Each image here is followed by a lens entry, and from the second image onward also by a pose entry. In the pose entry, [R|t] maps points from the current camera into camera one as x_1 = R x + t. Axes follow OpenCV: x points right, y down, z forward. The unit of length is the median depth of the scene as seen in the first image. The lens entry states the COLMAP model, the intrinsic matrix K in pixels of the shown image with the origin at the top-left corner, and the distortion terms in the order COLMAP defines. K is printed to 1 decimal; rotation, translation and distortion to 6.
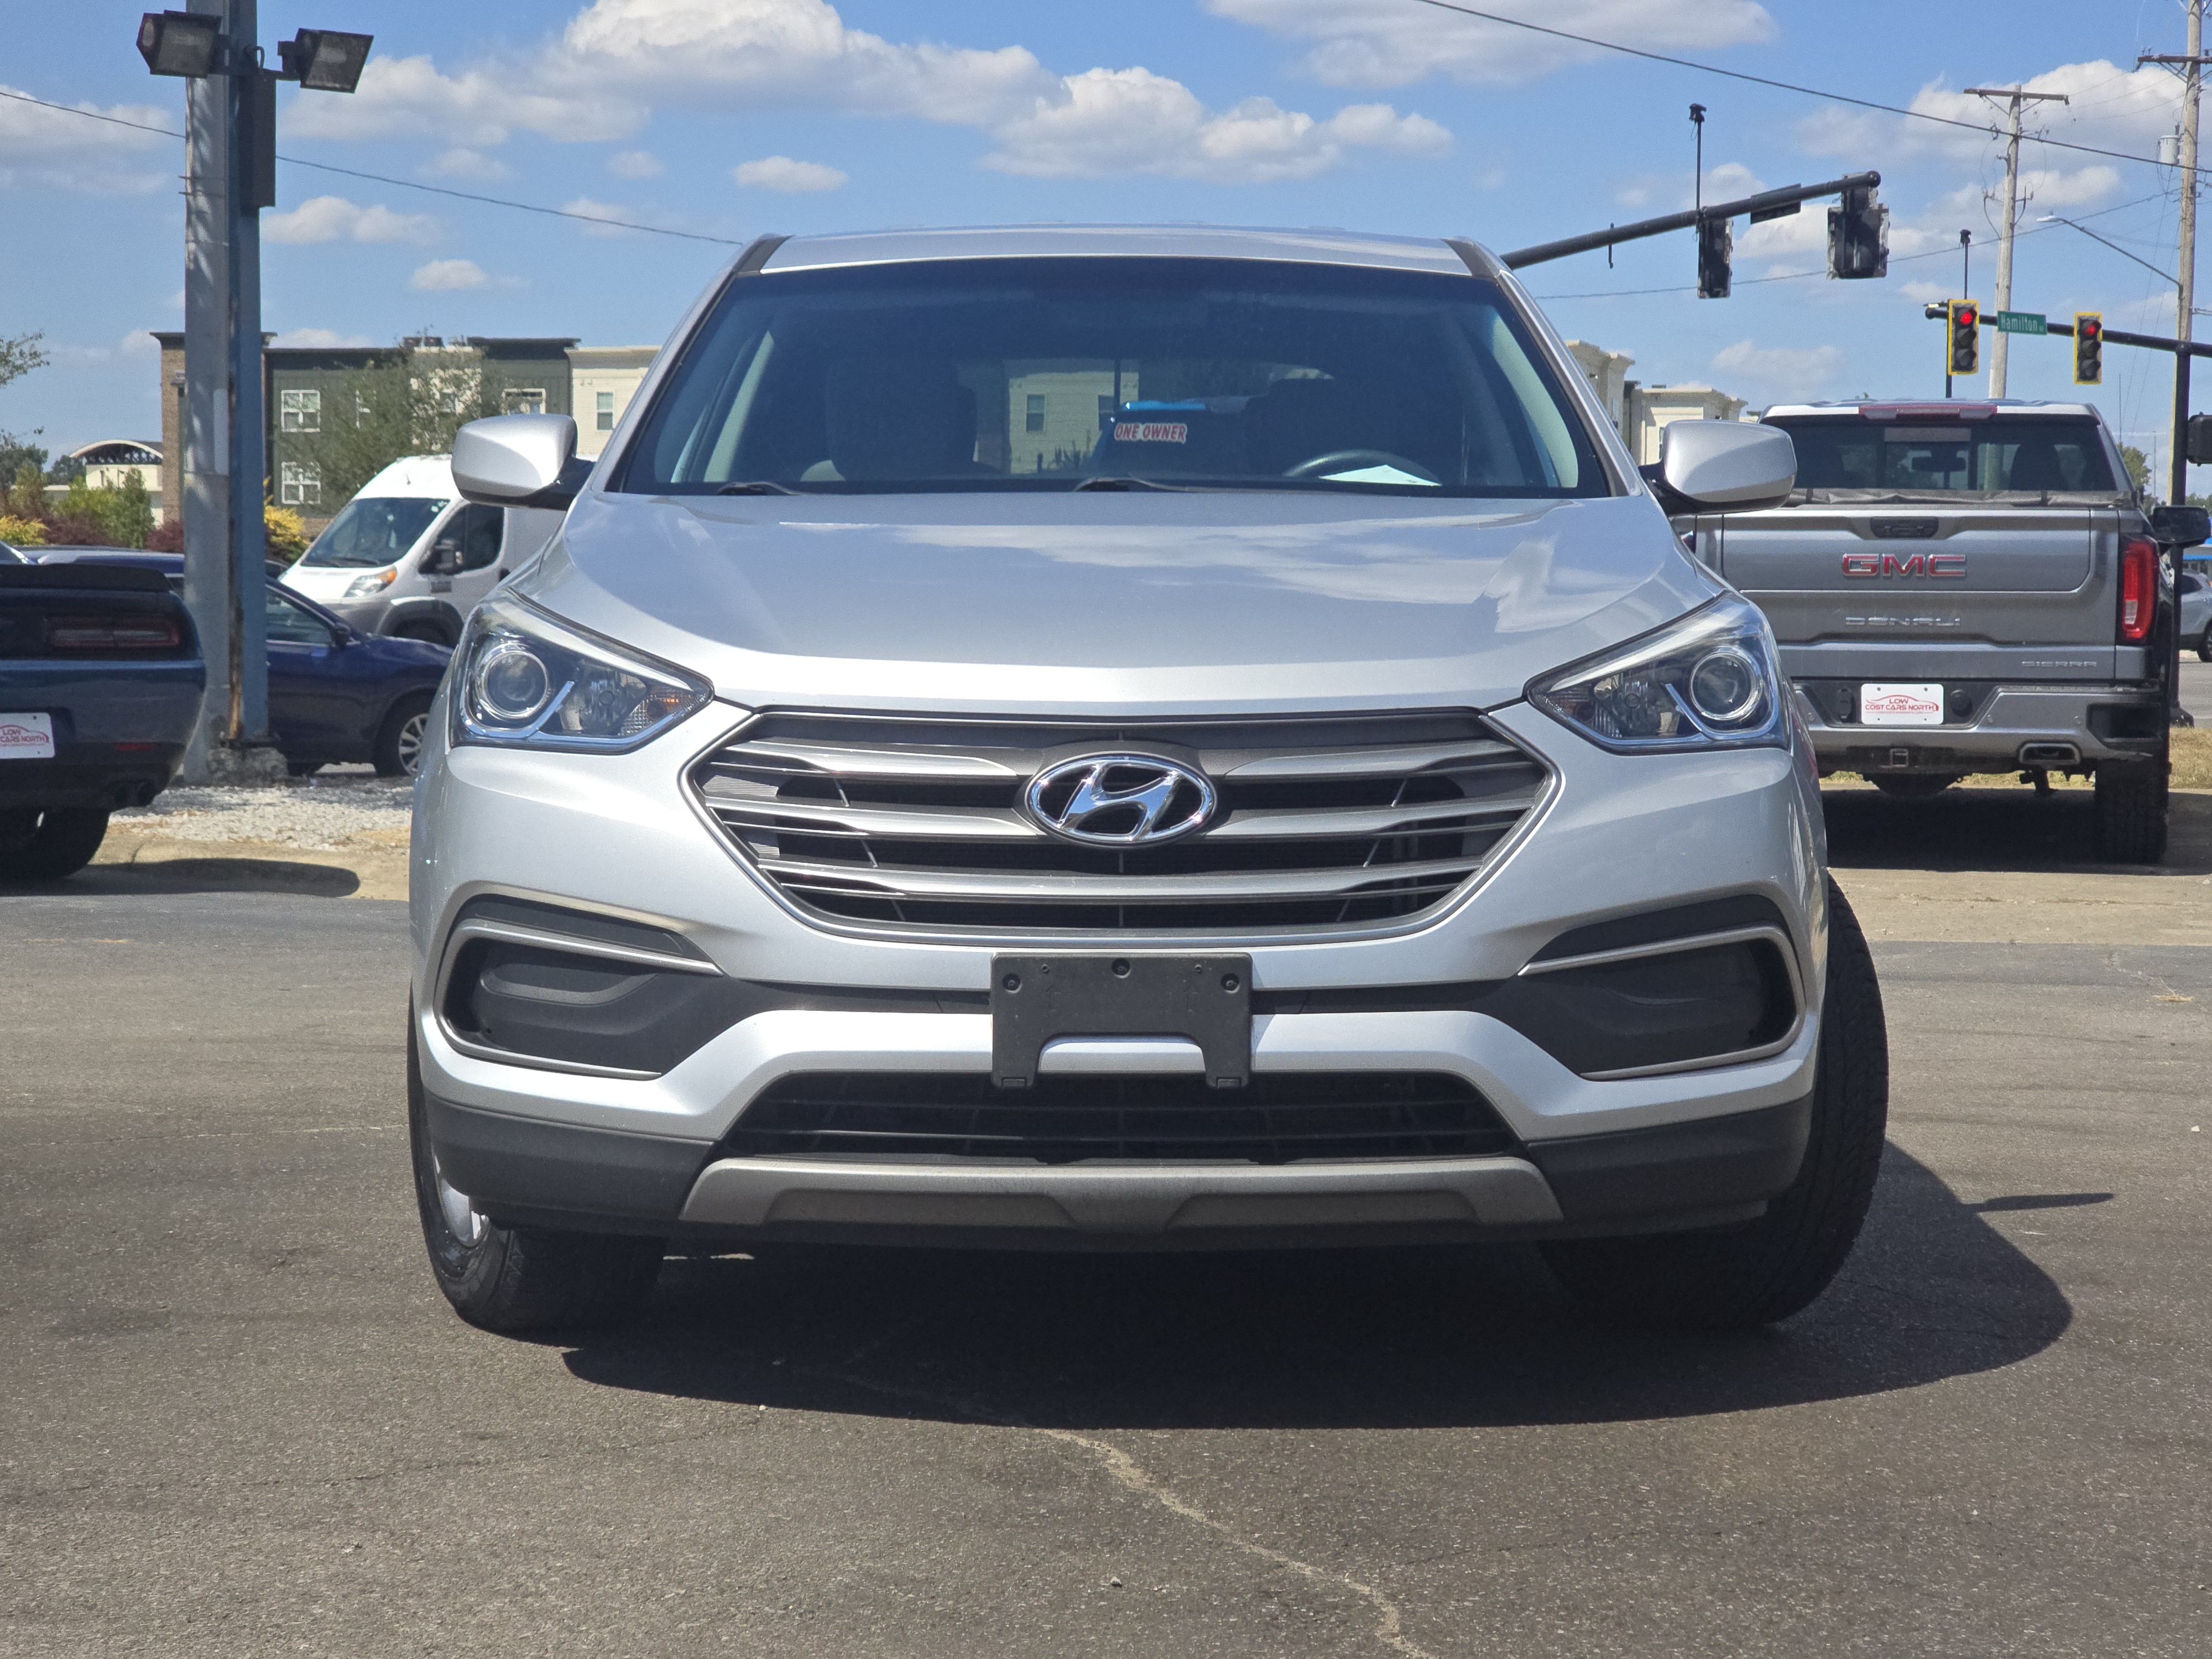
lens RADIAL K [[4941.3, 0, 1106.0], [0, 4941.3, 829.5], [0, 0, 1]] dist [-1.046298, 7.608311]
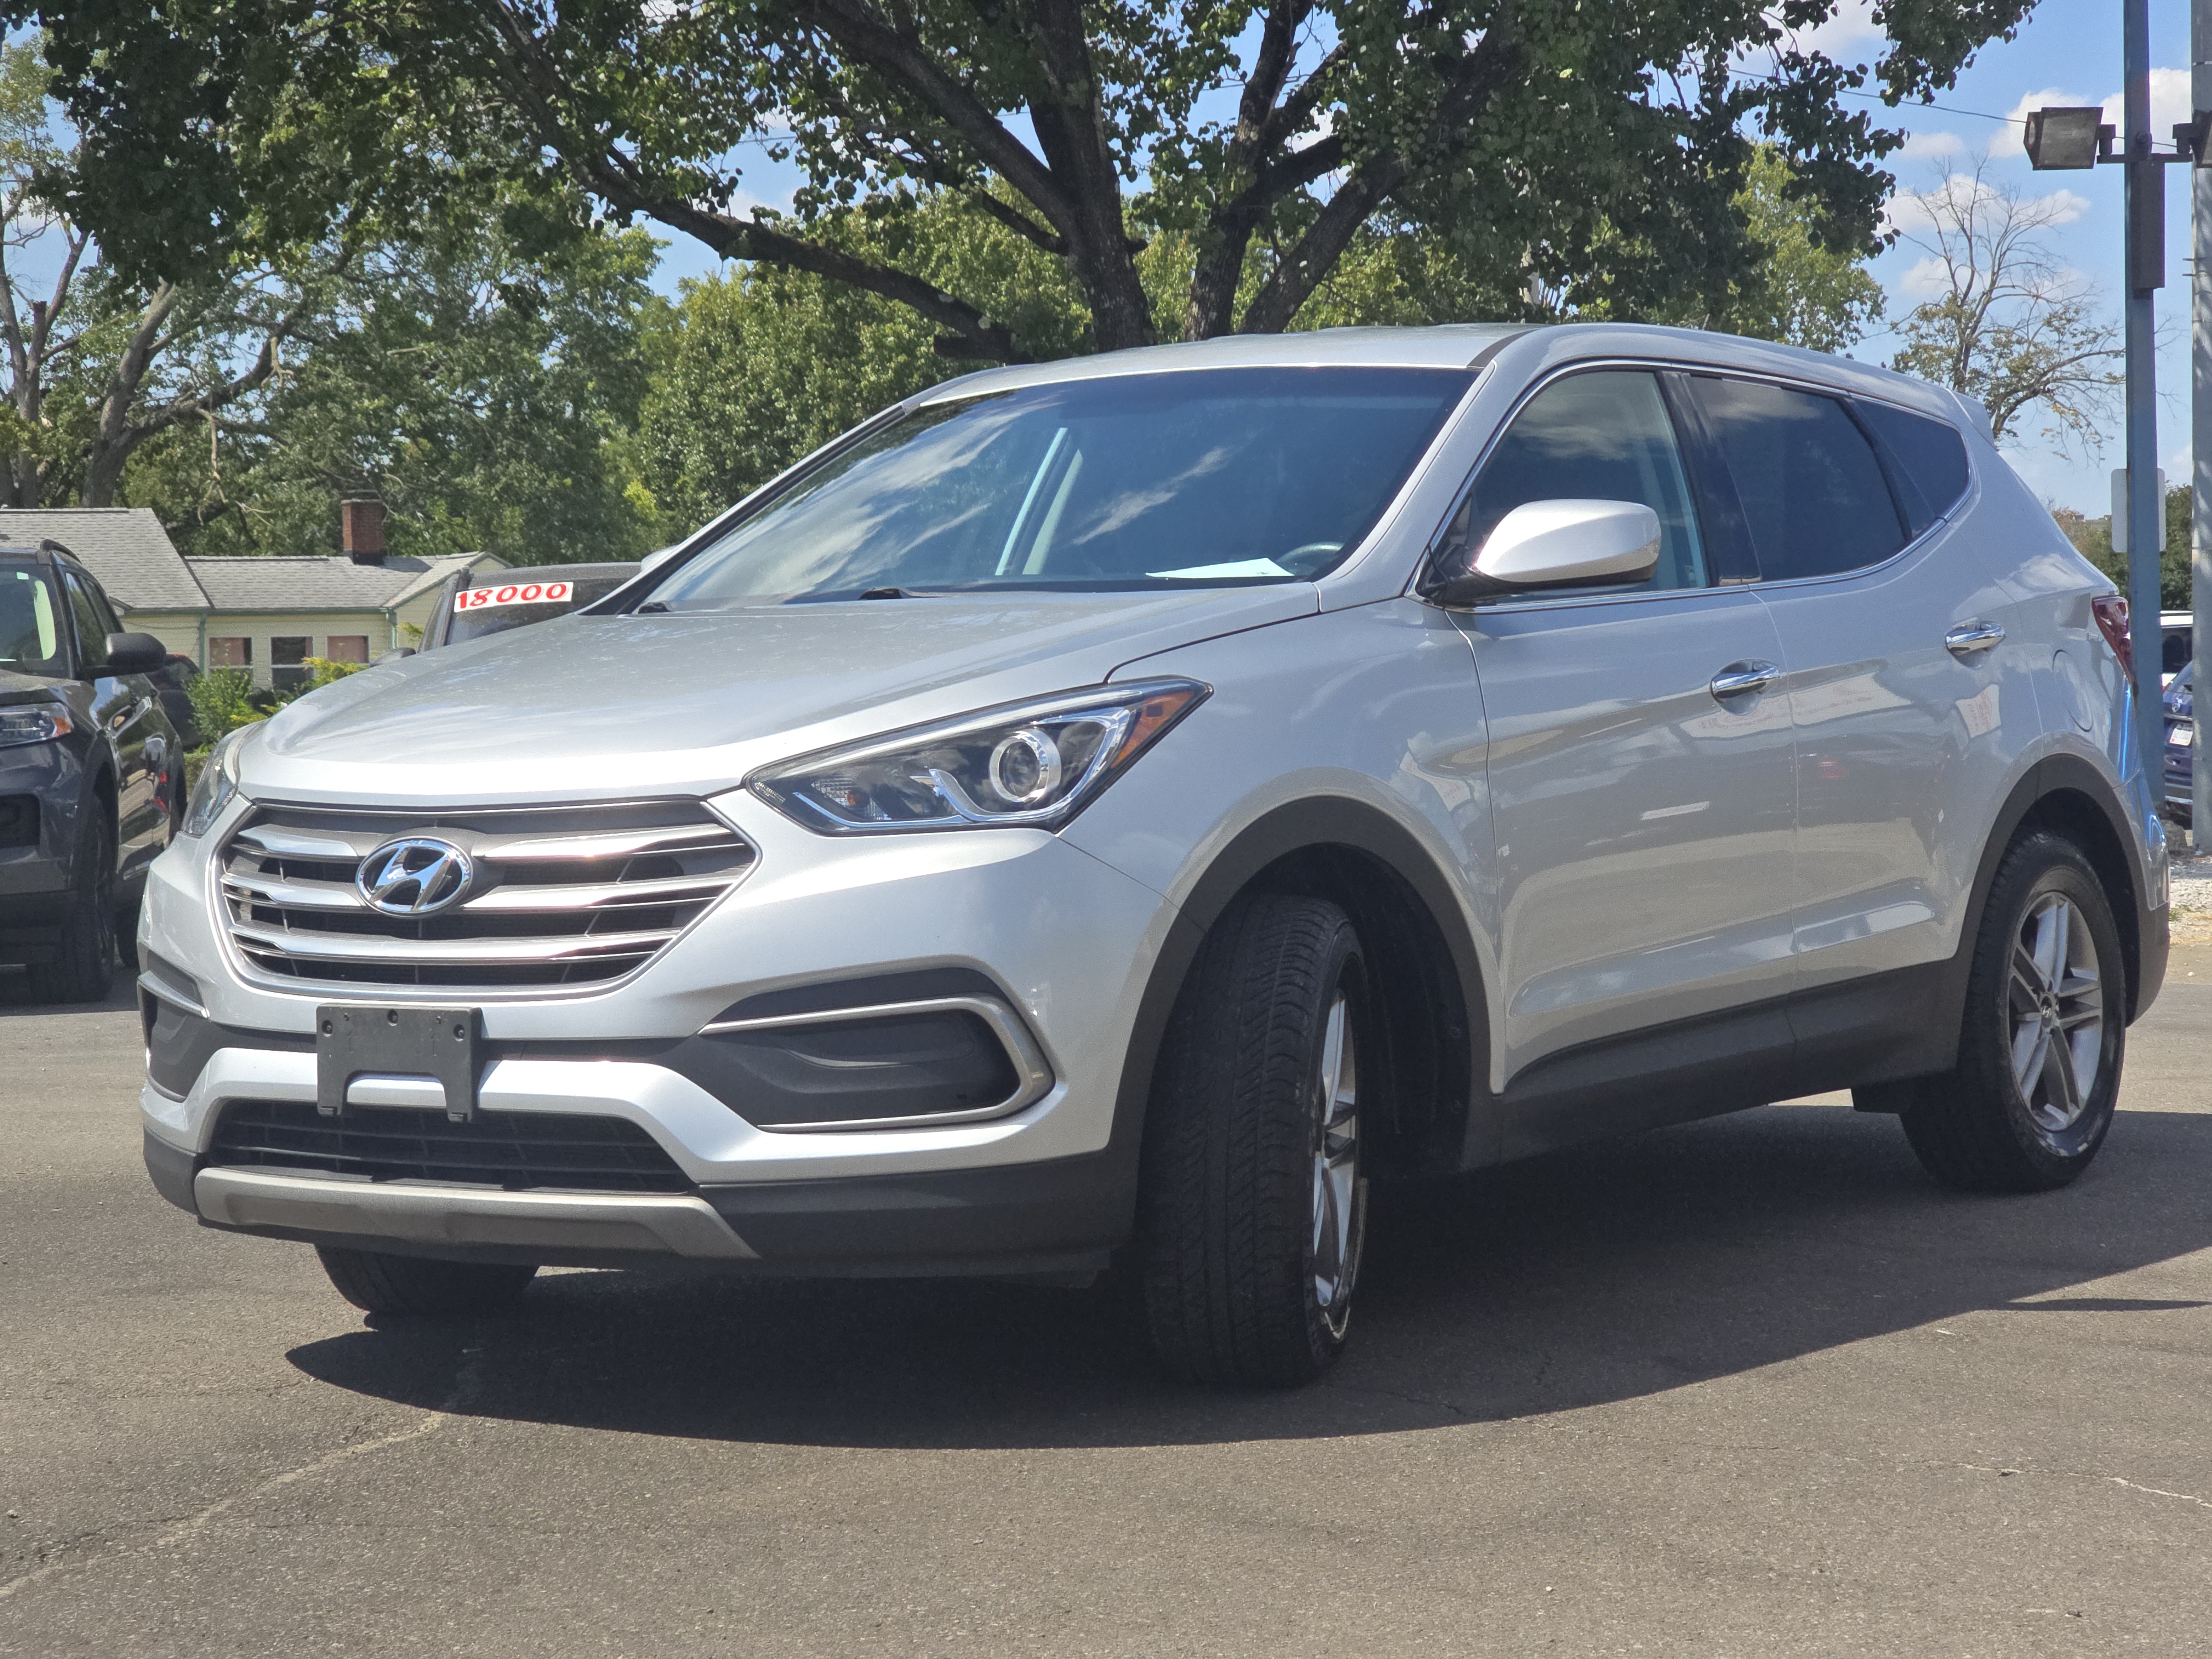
lens RADIAL K [[4941.3, 0, 1106.0], [0, 4941.3, 829.5], [0, 0, 1]] dist [-1.046298, 7.608311]
pose [[0.848110, -0.003503, -0.529808, 0.753194], [-0.004405, 0.999897, -0.013663, -0.002077], [0.529801, 0.013922, 0.848007, 0.099835]]
